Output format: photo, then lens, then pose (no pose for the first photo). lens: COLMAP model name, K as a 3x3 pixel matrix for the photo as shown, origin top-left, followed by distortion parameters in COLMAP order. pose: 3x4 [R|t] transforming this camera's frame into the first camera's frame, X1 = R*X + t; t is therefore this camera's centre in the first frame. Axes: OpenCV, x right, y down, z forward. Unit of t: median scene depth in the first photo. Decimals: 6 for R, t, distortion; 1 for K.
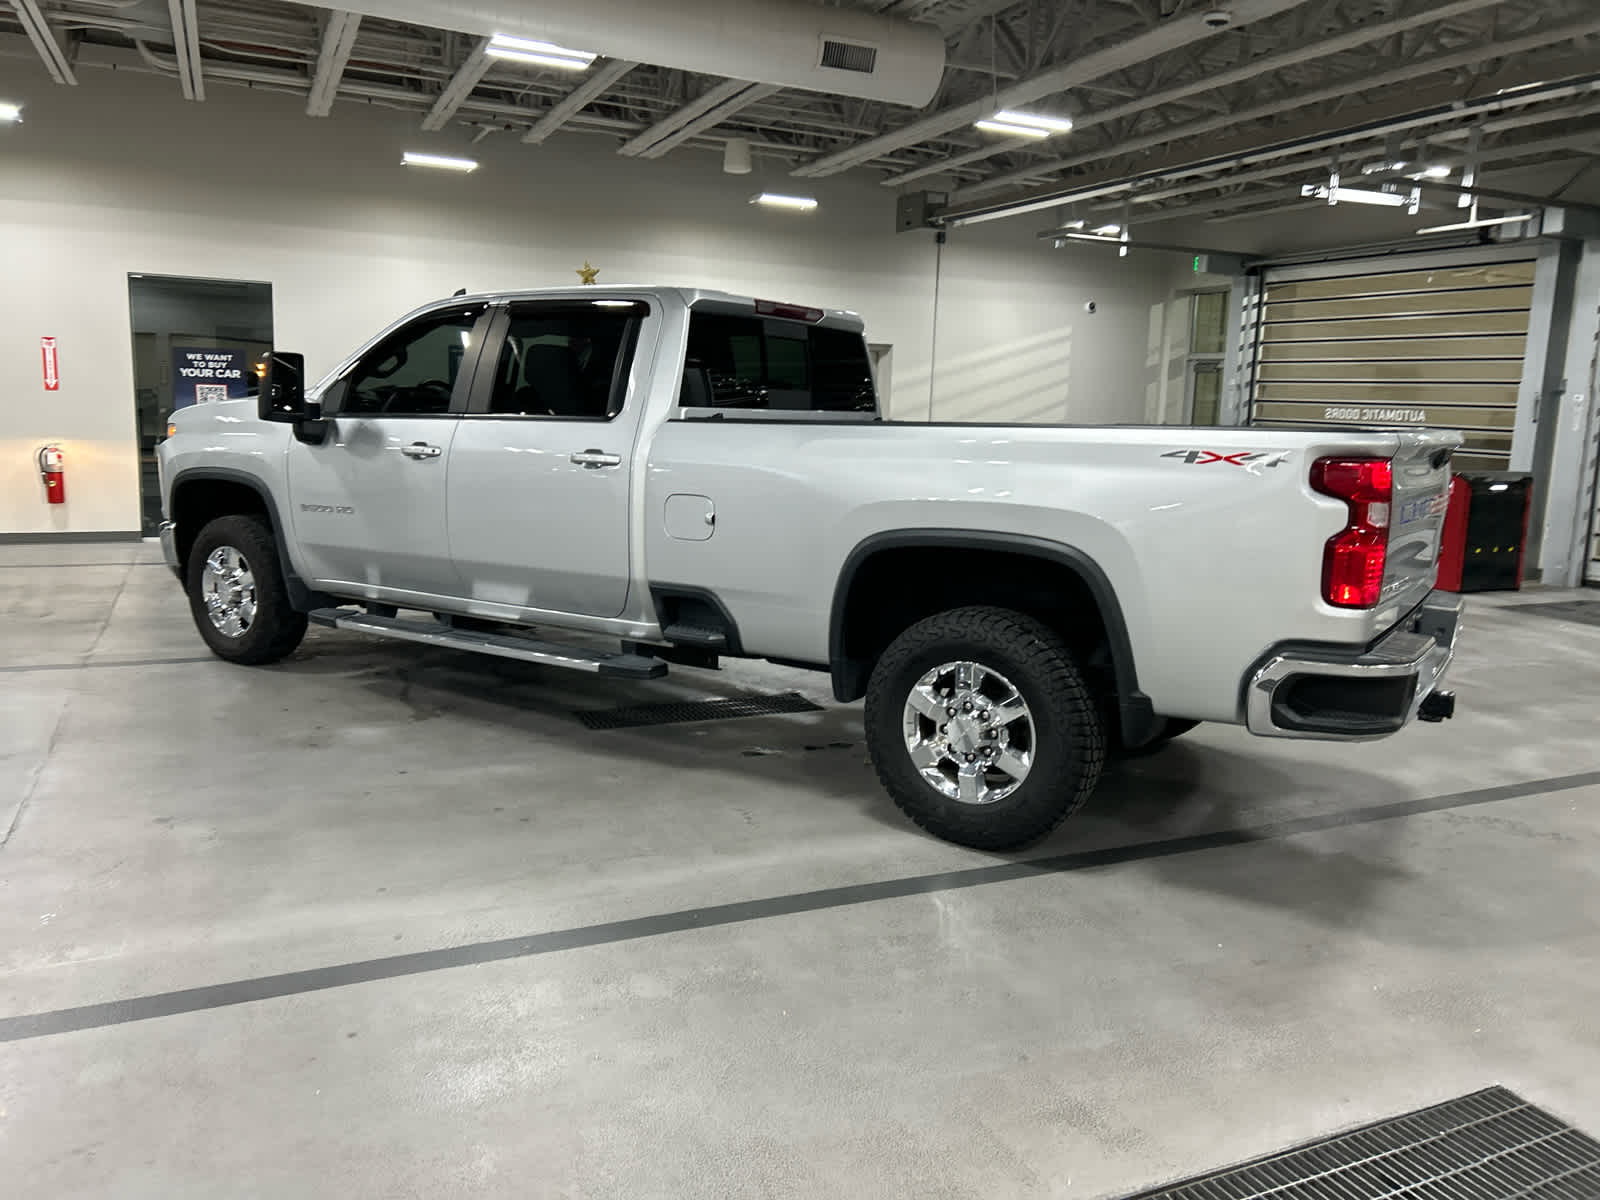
lens RADIAL K [[1198.1, 0, 779.2], [0, 1198.1, 586.4], [0, 0, 1]] dist [0.055072, -0.058136]
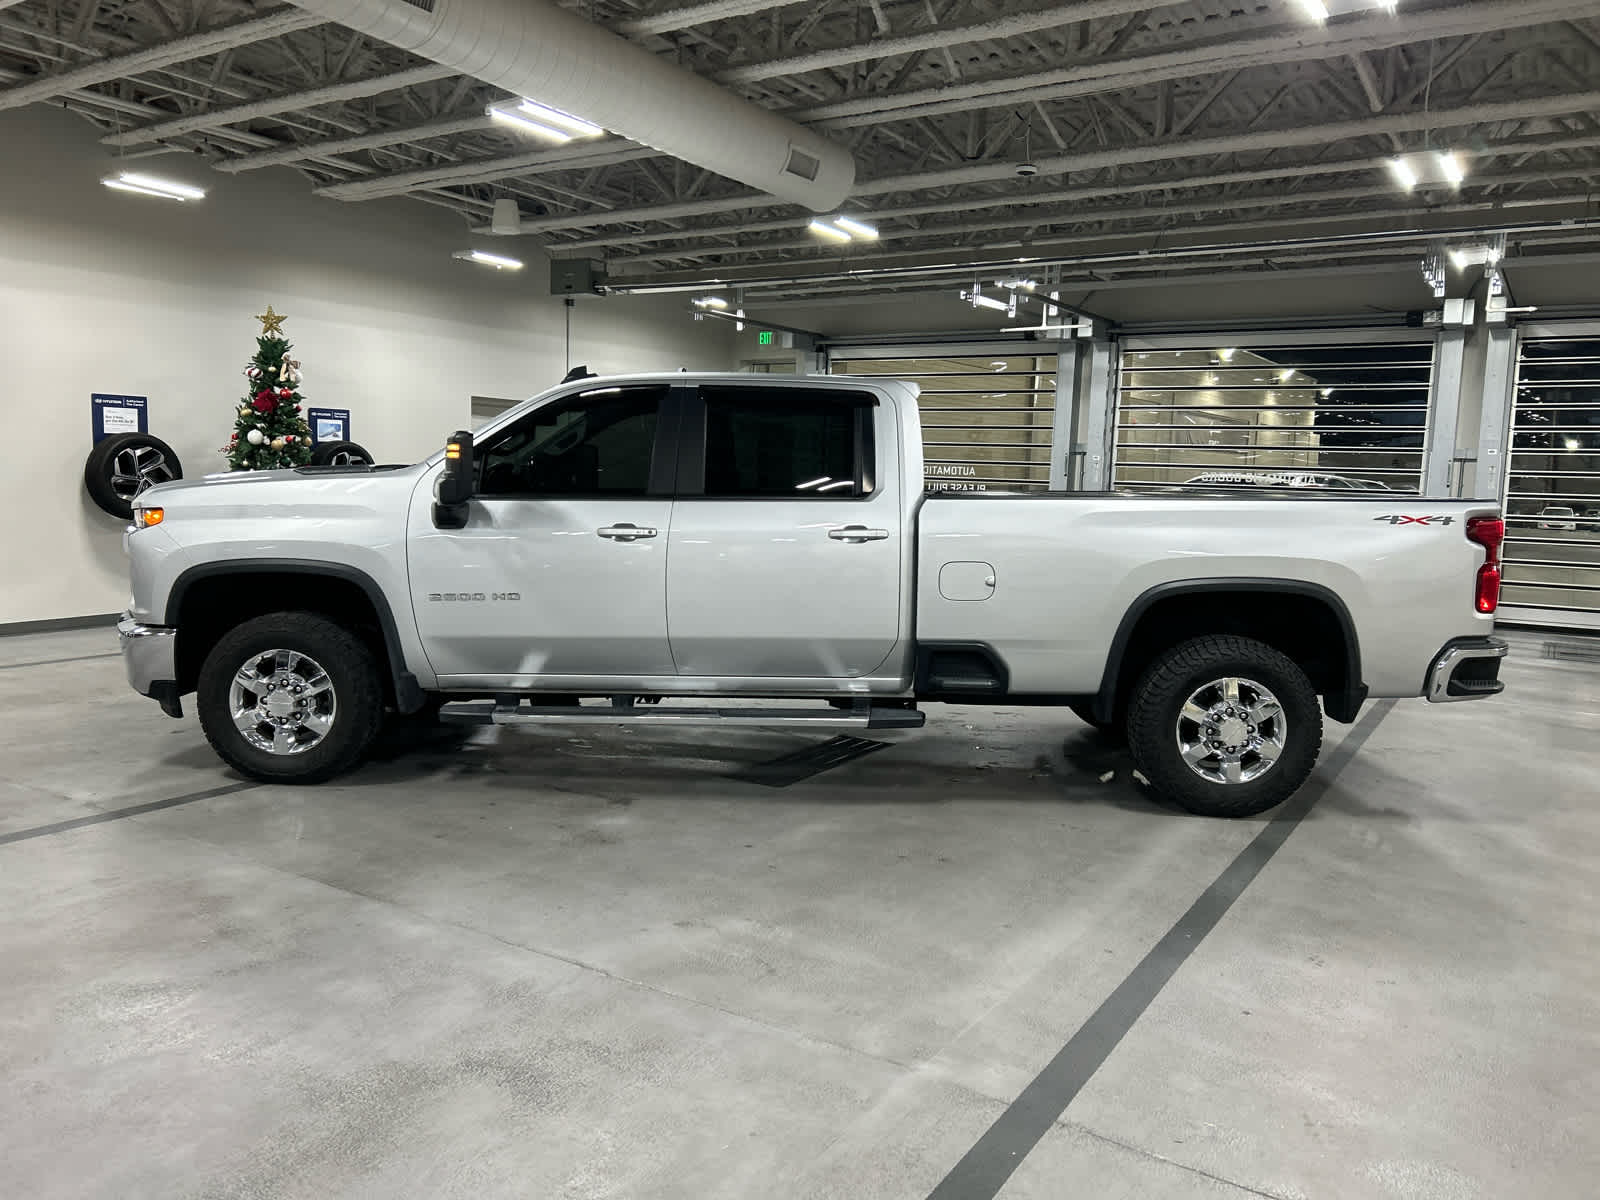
lens RADIAL K [[1198.1, 0, 785.6], [0, 1198.1, 603.5], [0, 0, 1]] dist [0.055072, -0.058136]
pose [[0.841145, -0.069357, 0.536344, -0.709749], [0.080503, 0.996751, 0.002643, -0.044972], [-0.534784, 0.040954, 0.843995, 0.097701]]
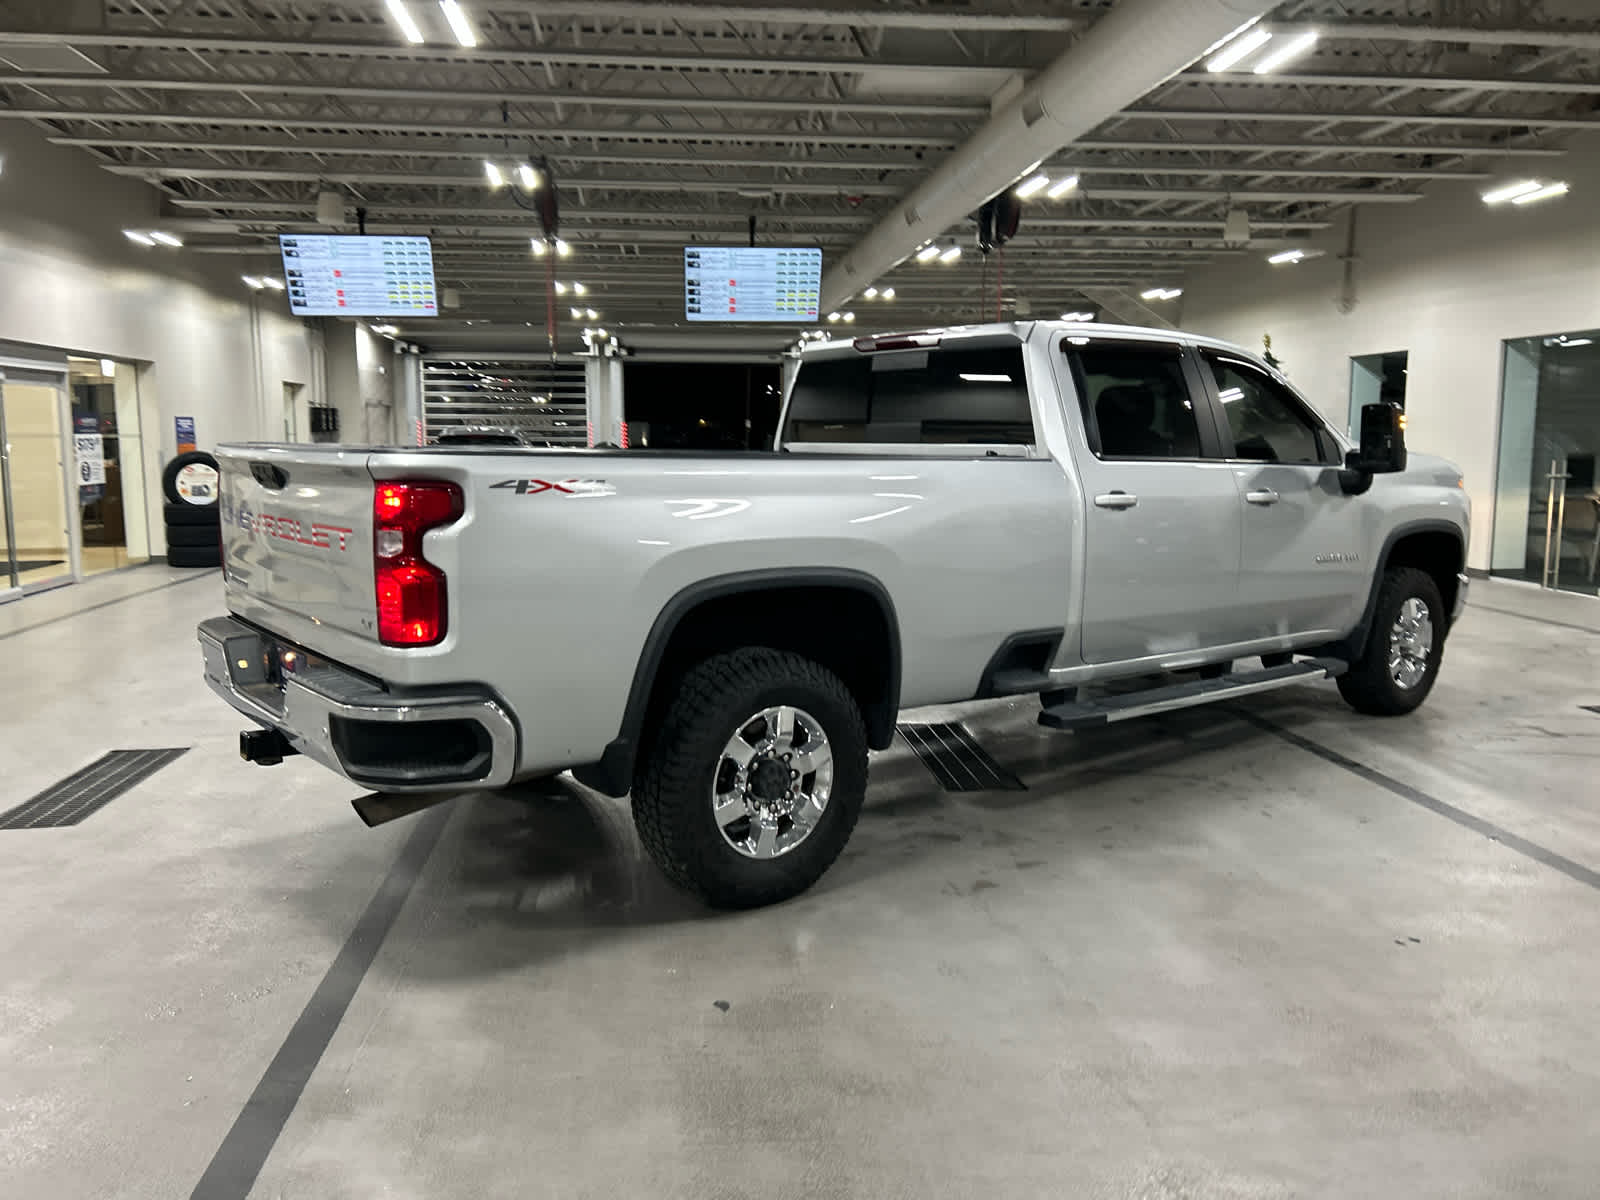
lens RADIAL K [[1198.1, 0, 786.3], [0, 1198.1, 590.8], [0, 0, 1]] dist [0.055072, -0.058136]
pose [[-0.307655, 0.092106, -0.947030, 0.953246], [-0.153859, 0.977390, 0.145041, -0.157070], [0.938976, 0.190331, -0.286527, 1.206186]]
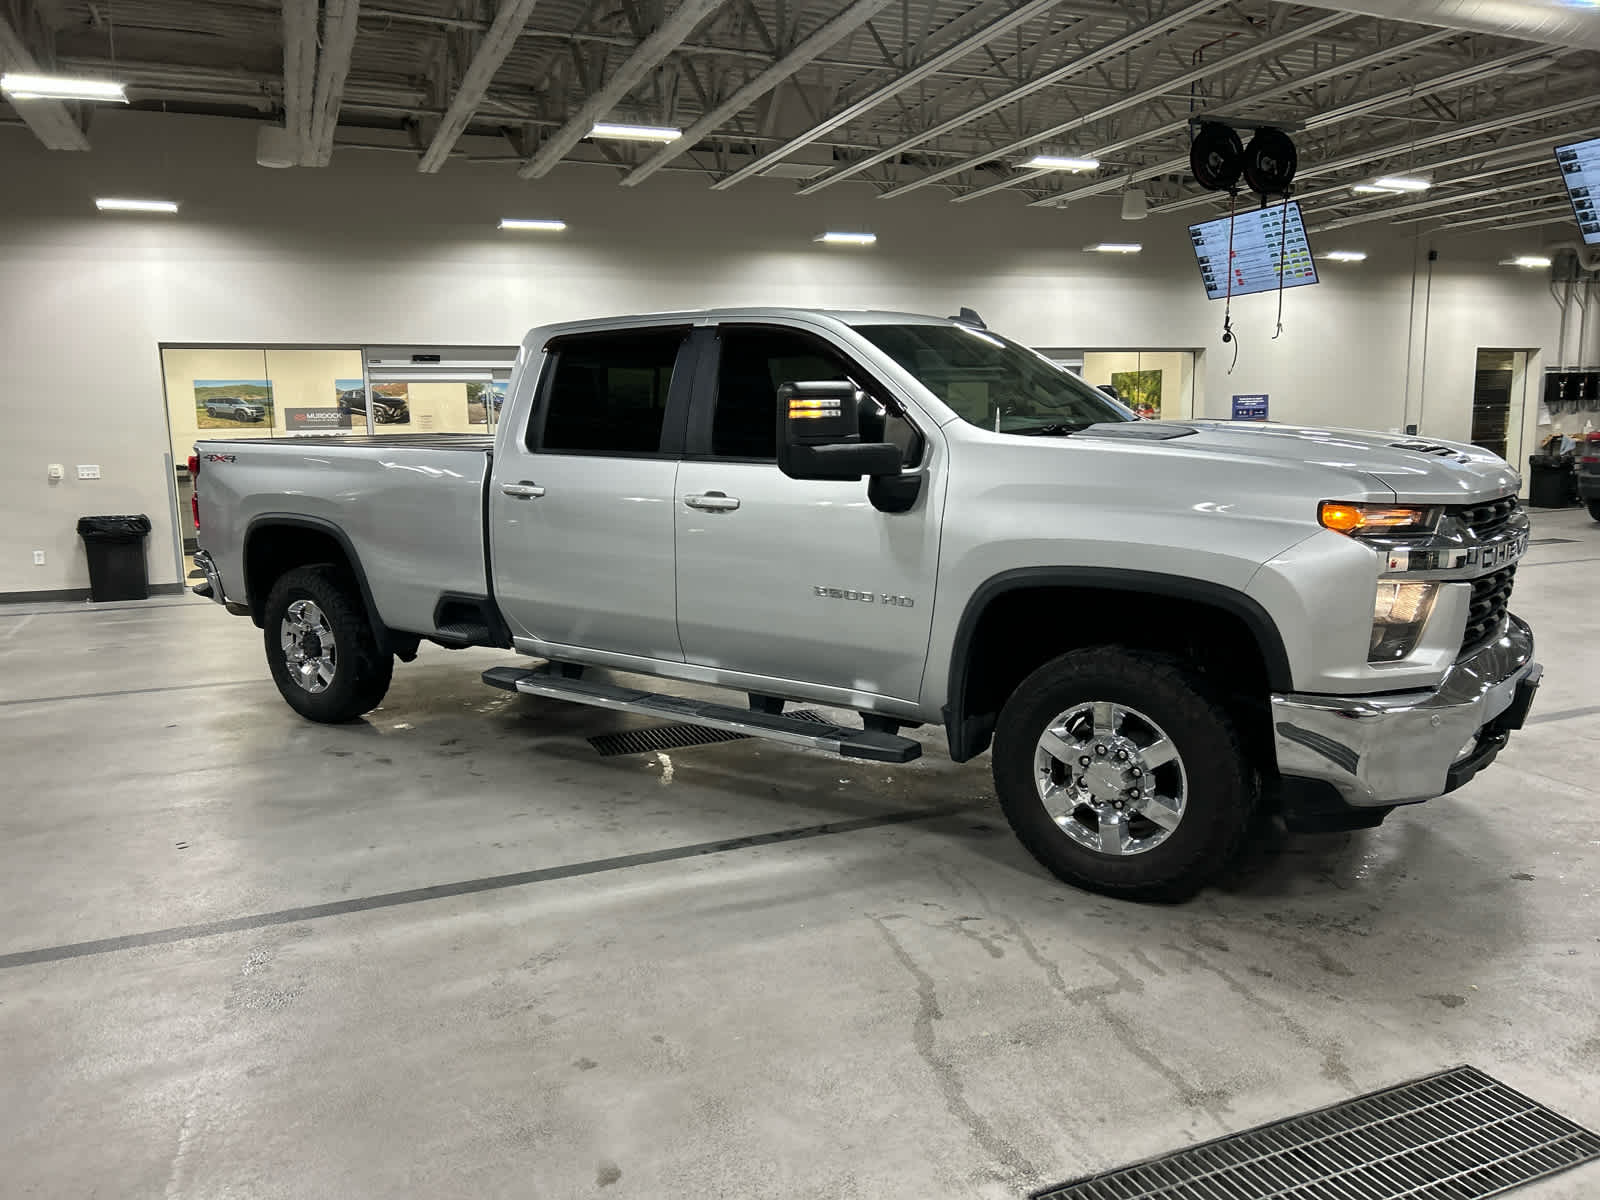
lens RADIAL K [[1198.1, 0, 783.5], [0, 1198.1, 612.1], [0, 0, 1]] dist [0.055072, -0.058136]
pose [[-0.999289, -0.015429, 0.034407, -0.172695], [-0.004152, 0.951934, 0.306276, -0.326360], [-0.037478, 0.305916, -0.951321, 2.071694]]
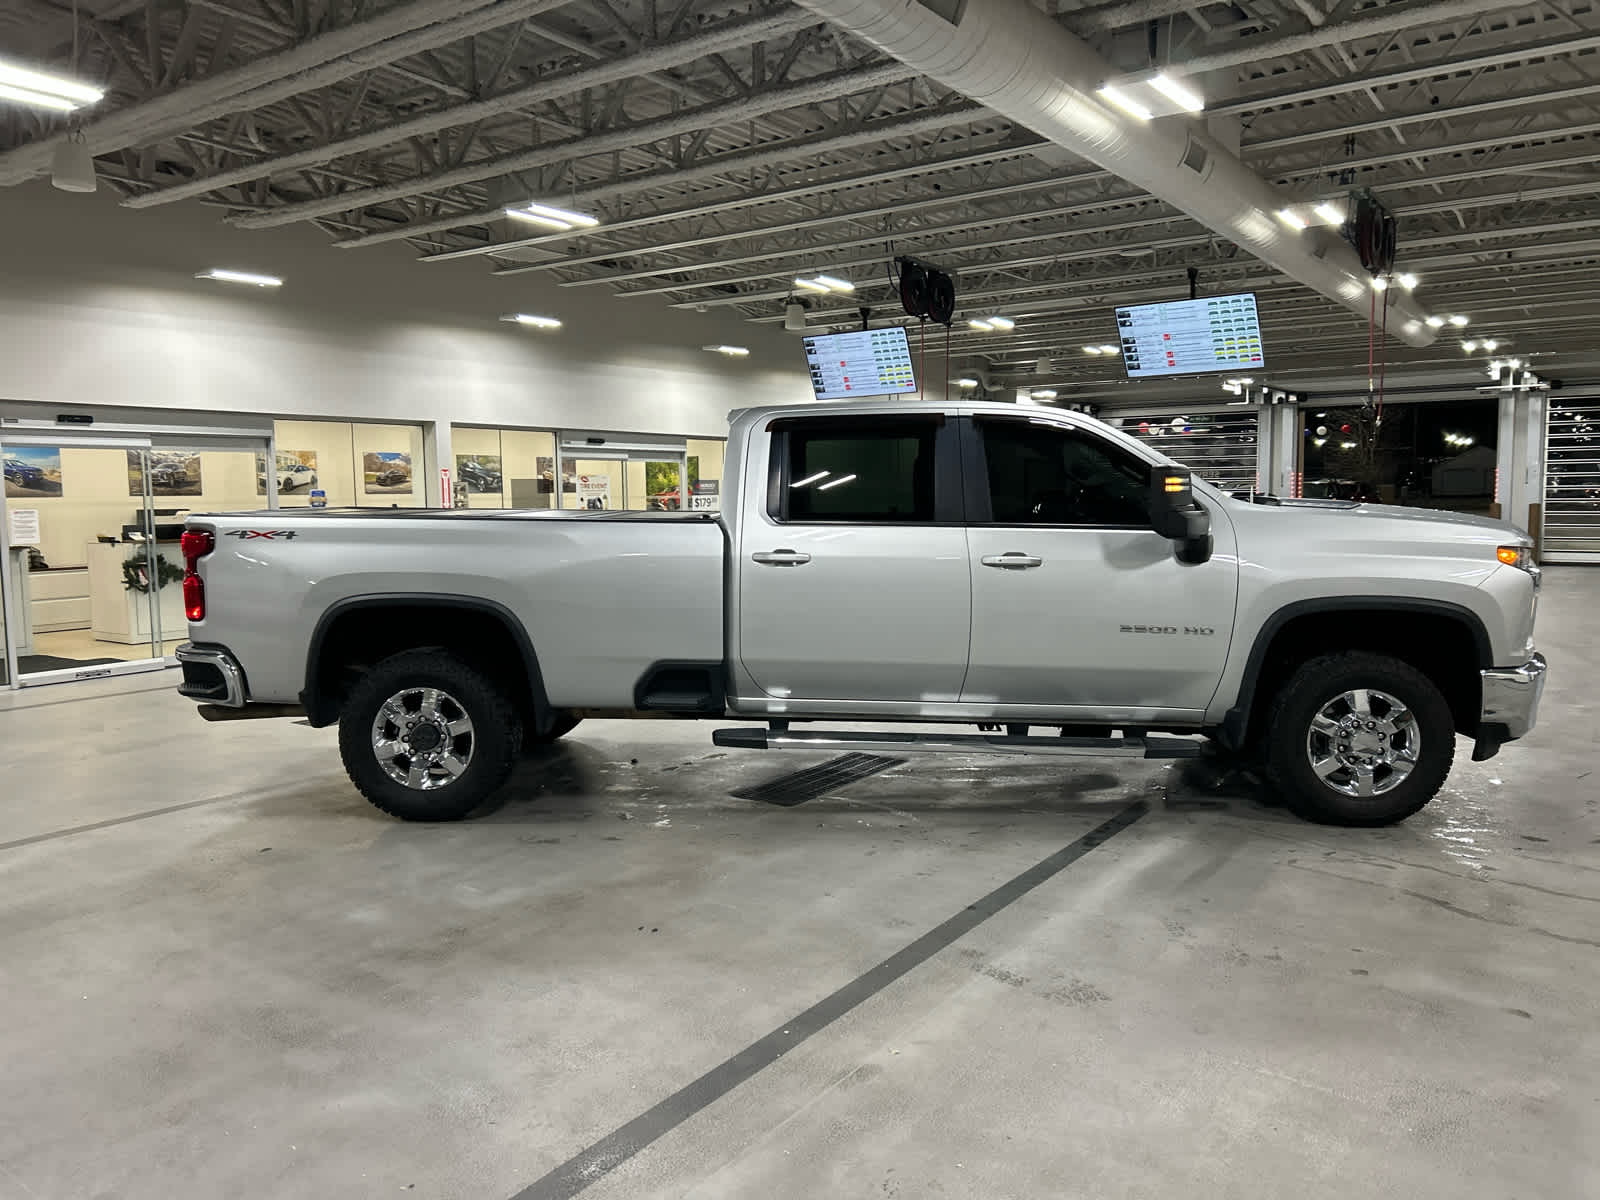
lens RADIAL K [[1198.1, 0, 786.2], [0, 1198.1, 604.1], [0, 0, 1]] dist [0.055072, -0.058136]
pose [[-0.862777, 0.027722, -0.504824, 0.558423], [-0.091002, 0.973673, 0.208997, -0.300998], [0.497328, 0.226258, -0.837540, 2.008872]]
